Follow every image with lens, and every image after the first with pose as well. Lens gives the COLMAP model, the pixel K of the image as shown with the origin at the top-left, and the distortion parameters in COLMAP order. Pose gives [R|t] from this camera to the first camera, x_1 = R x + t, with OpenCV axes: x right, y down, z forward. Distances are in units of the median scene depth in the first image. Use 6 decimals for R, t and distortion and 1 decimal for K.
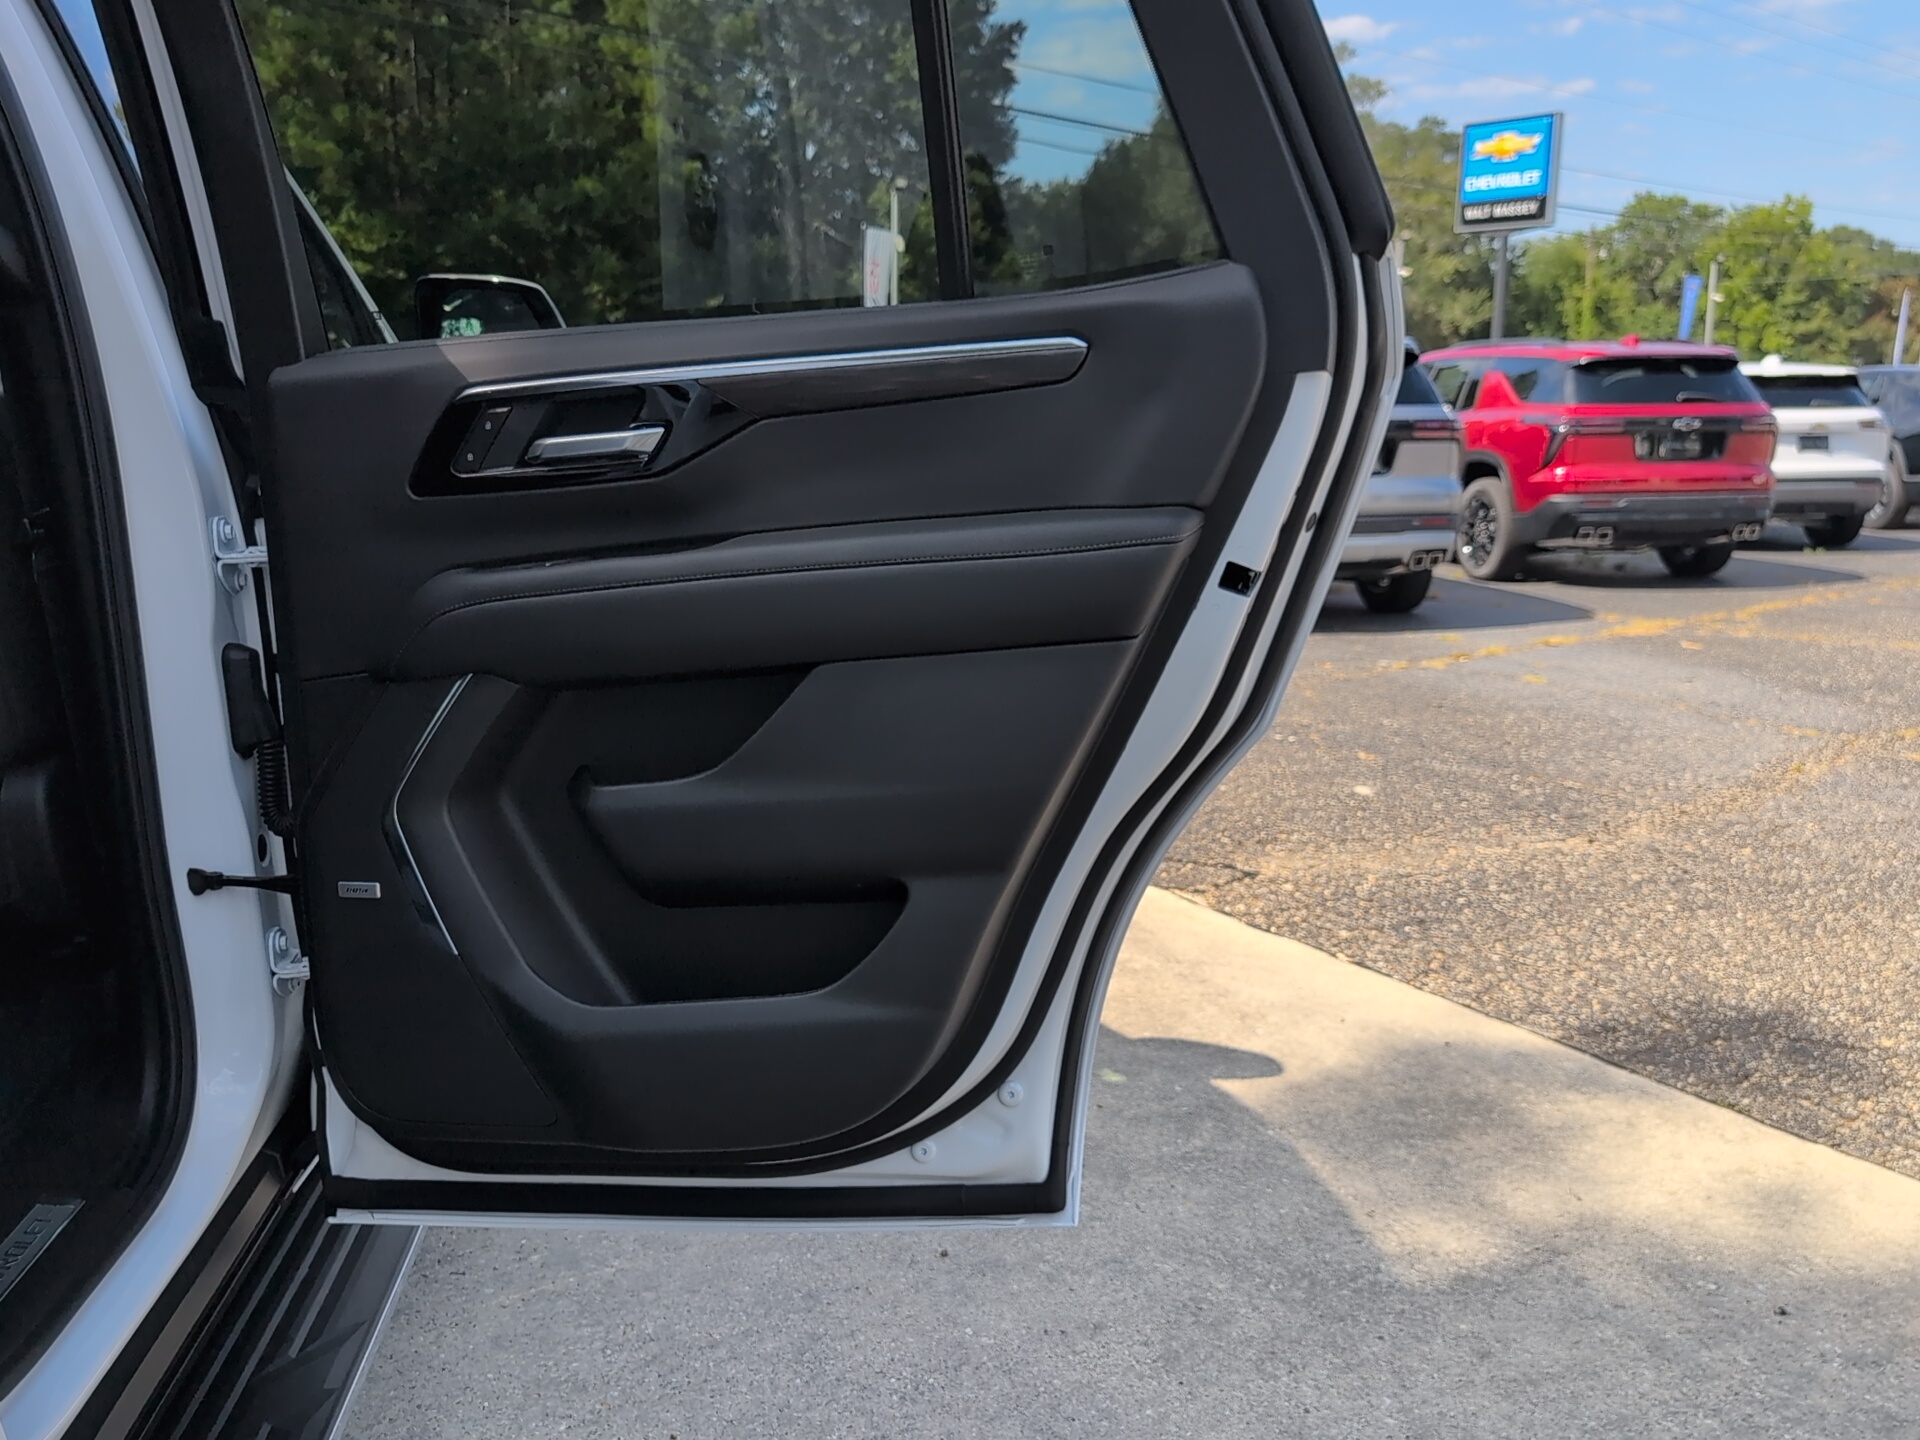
lens RADIAL K [[1632.6, 0, 963.0], [0, 1632.6, 730.1], [0, 0, 1]] dist [-0.002511, 0.008171]
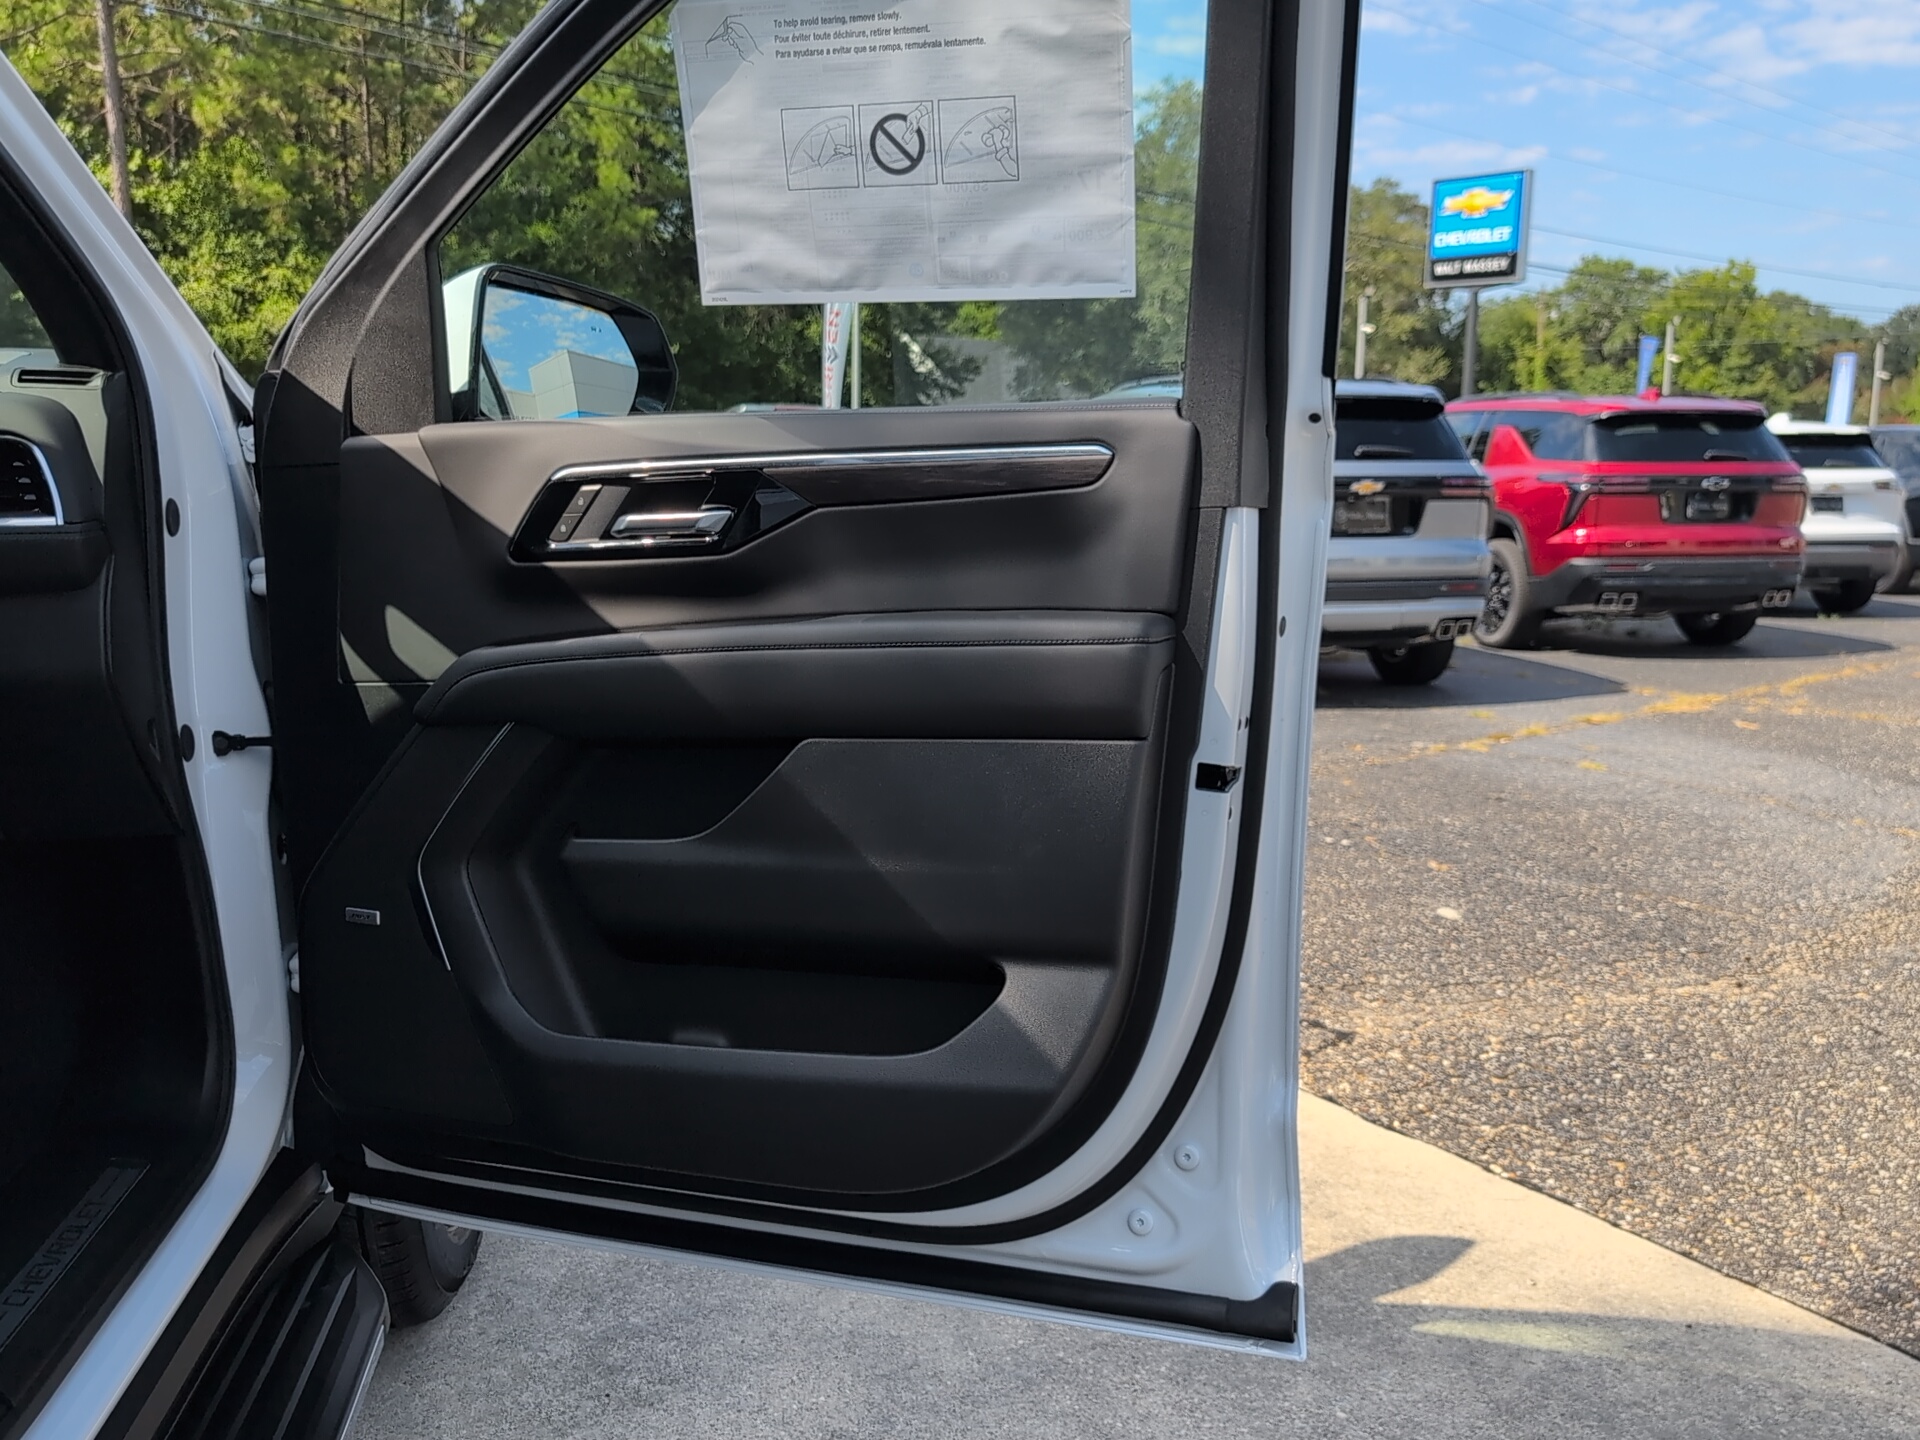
lens RADIAL K [[1632.6, 0, 963.0], [0, 1632.6, 730.1], [0, 0, 1]] dist [-0.002511, 0.008171]
pose [[0.999556, 0.005041, 0.029360, -0.011914], [-0.004120, 0.999500, -0.031342, -0.011880], [-0.029504, 0.031207, 0.999077, 0.064542]]
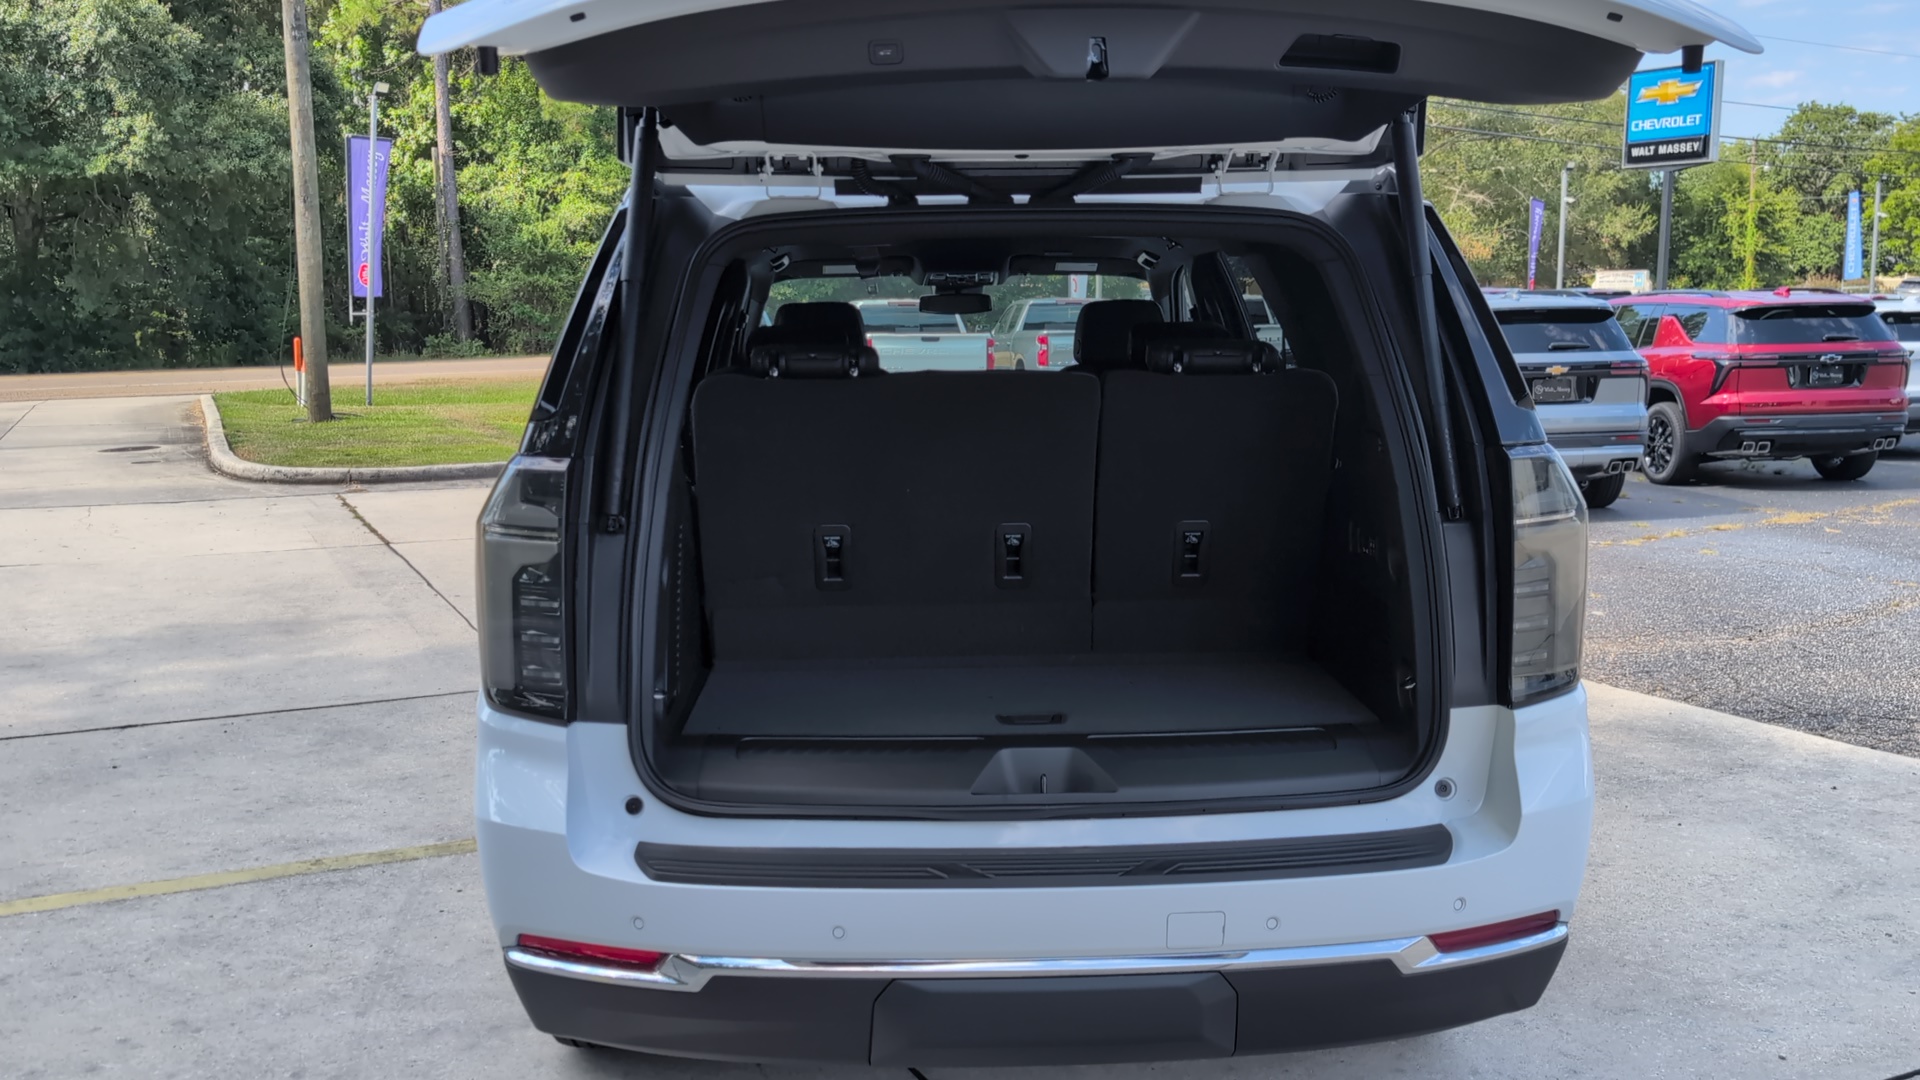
lens RADIAL K [[1629.4, 0, 960.0], [0, 1629.4, 540.0], [0, 0, 1]] dist [0.011647, 0.002005]
pose [[0.995923, 0.001982, -0.090182, -0.086207], [-0.007527, 0.998097, -0.061198, 0.026528], [0.089889, 0.061627, 0.994043, -0.237204]]
